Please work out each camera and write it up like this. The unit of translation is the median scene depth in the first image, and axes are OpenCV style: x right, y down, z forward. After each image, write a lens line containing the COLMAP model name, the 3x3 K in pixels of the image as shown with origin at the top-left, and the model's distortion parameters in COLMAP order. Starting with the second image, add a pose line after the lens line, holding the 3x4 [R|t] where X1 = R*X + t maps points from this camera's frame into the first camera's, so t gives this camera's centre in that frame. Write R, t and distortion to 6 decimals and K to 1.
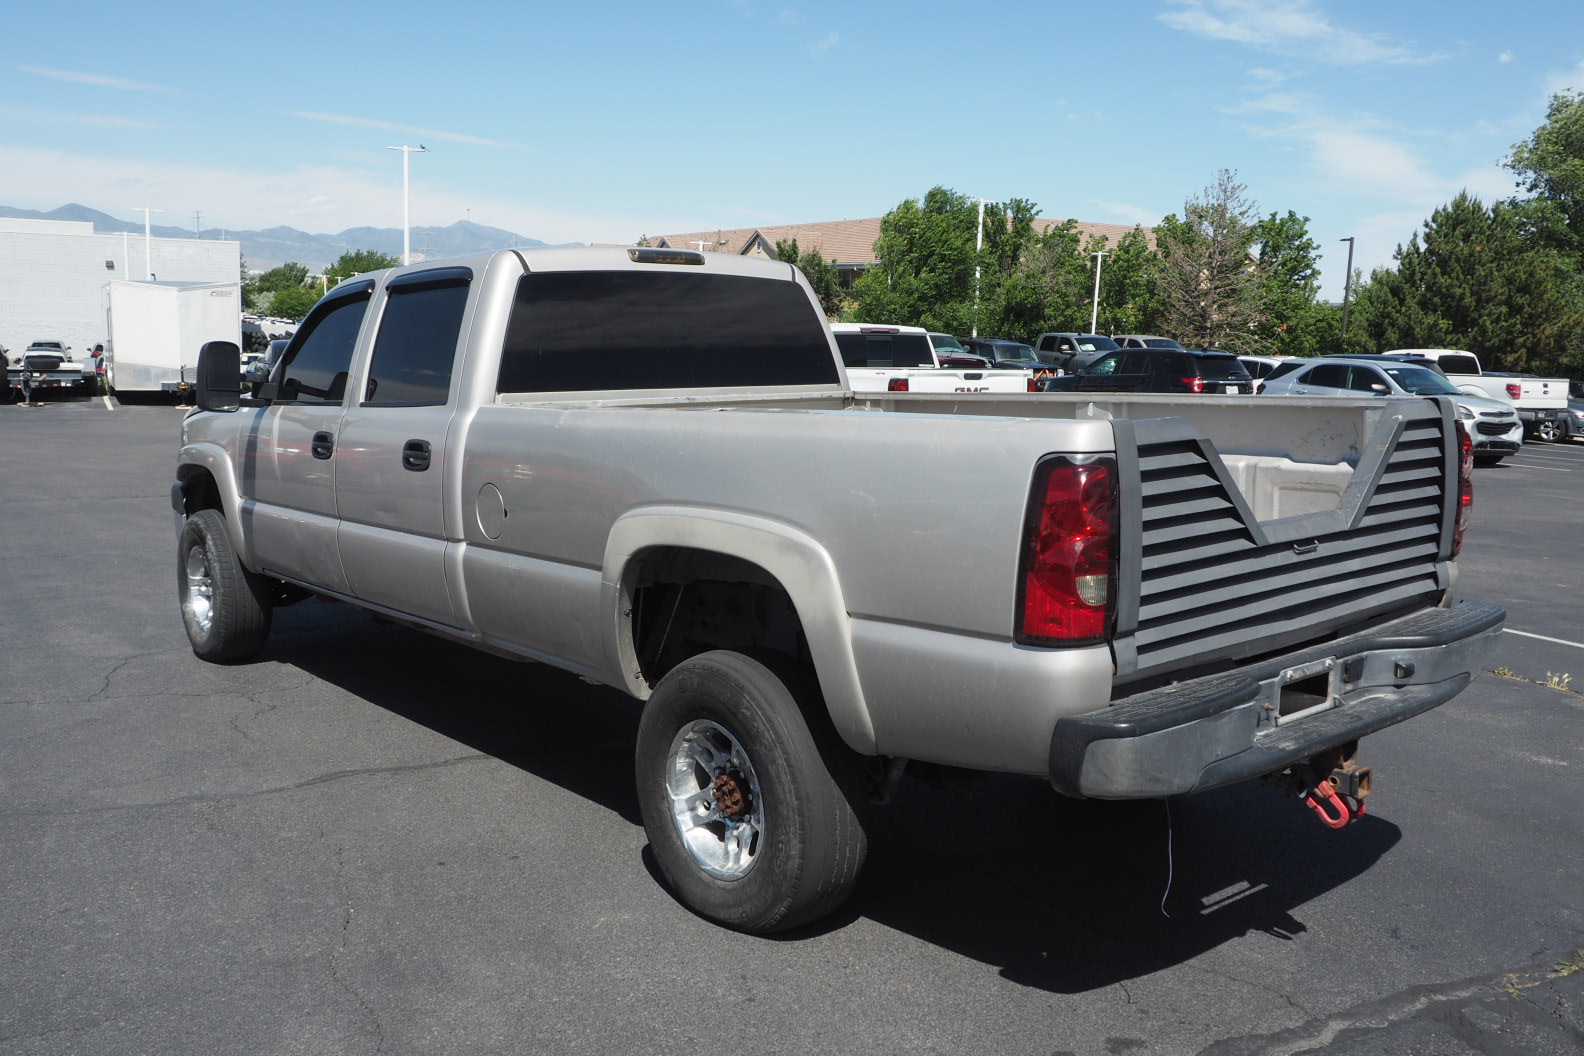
lens RADIAL K [[1362.3, 0, 791.1], [0, 1362.3, 523.4], [0, 0, 1]] dist [-0.003194, -0.006723]
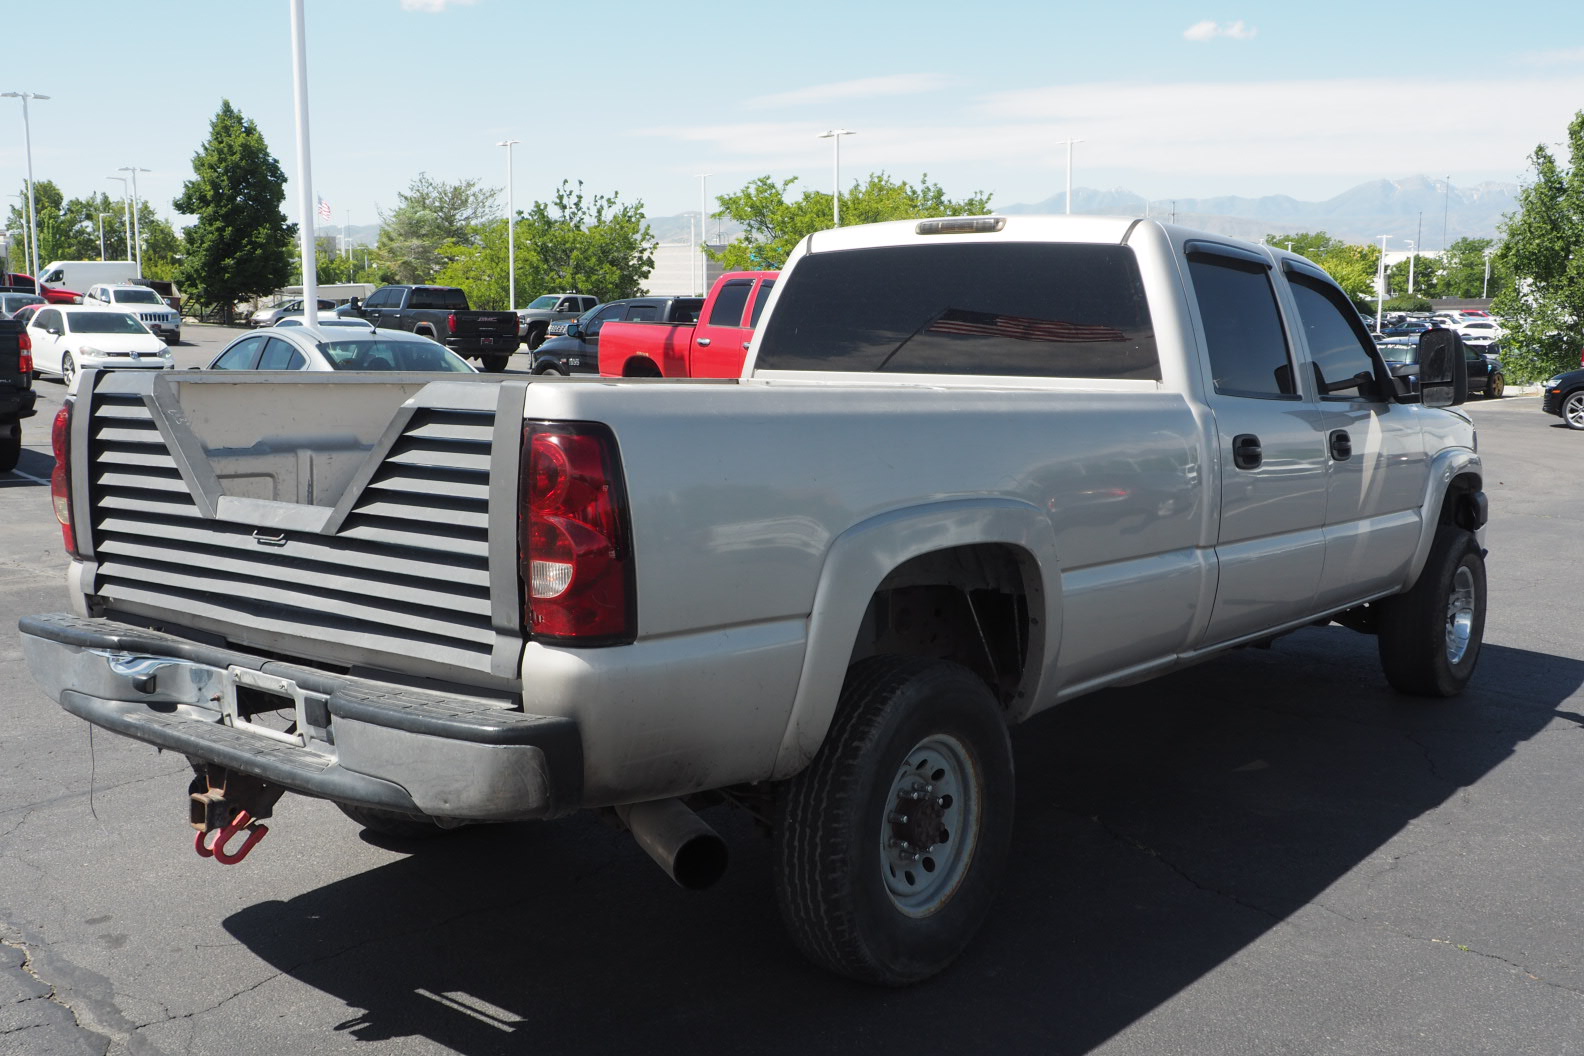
lens RADIAL K [[1560.6, 0, 790.6], [0, 1560.6, 532.8], [0, 0, 1]] dist [0.001256, 0.000000]
pose [[0.210600, 0.122904, -0.969816, 1.322406], [-0.147685, 0.984679, 0.092717, -0.118124], [0.966352, 0.123701, 0.225524, 1.034052]]
